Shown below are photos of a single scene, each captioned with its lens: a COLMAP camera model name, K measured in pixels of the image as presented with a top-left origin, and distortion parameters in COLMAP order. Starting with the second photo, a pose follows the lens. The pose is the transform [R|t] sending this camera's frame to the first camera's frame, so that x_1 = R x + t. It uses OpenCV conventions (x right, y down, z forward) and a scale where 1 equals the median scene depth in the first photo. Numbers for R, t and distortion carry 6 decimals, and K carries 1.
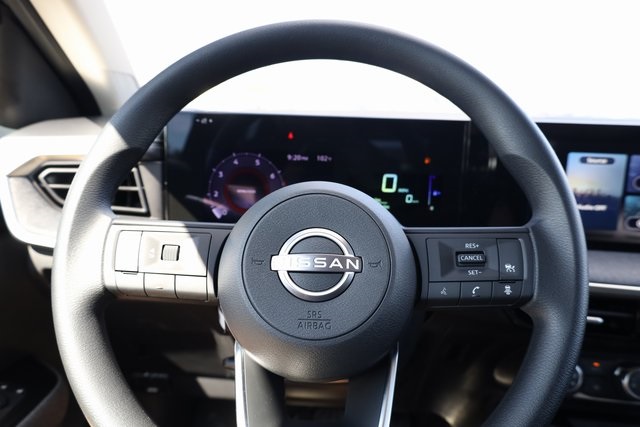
lens RADIAL K [[434.9, 0, 316.0], [0, 434.9, 216.3], [0, 0, 1]] dist [-0.007042, 0.005309]
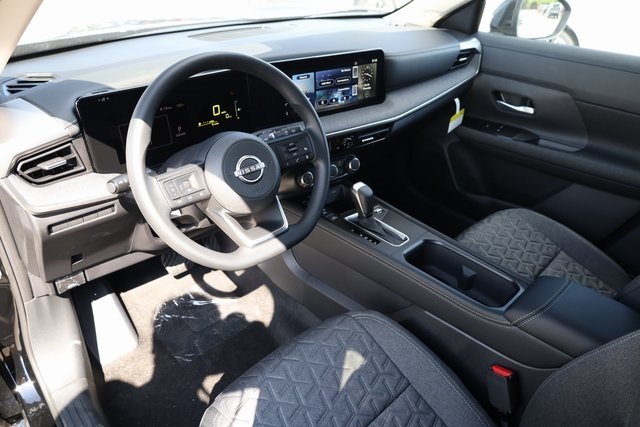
lens RADIAL K [[434.9, 0, 319.5], [0, 434.9, 211.6], [0, 0, 1]] dist [-0.007042, 0.005309]
pose [[0.726019, -0.372666, 0.577941, -0.748373], [0.145674, 0.904701, 0.400368, -0.371222], [-0.672068, -0.206484, 0.711118, -0.674823]]
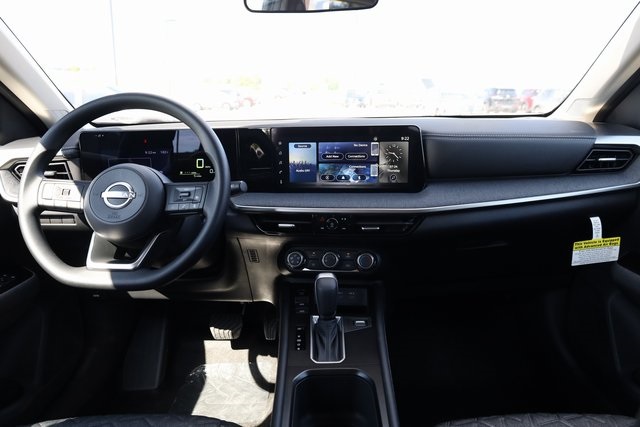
lens RADIAL K [[434.9, 0, 318.0], [0, 434.9, 218.3], [0, 0, 1]] dist [-0.007042, 0.005309]
pose [[0.998691, -0.051119, 0.001779, 0.701966], [0.051040, 0.998218, 0.030903, 0.137119], [-0.003355, -0.030772, 0.999521, -0.951097]]
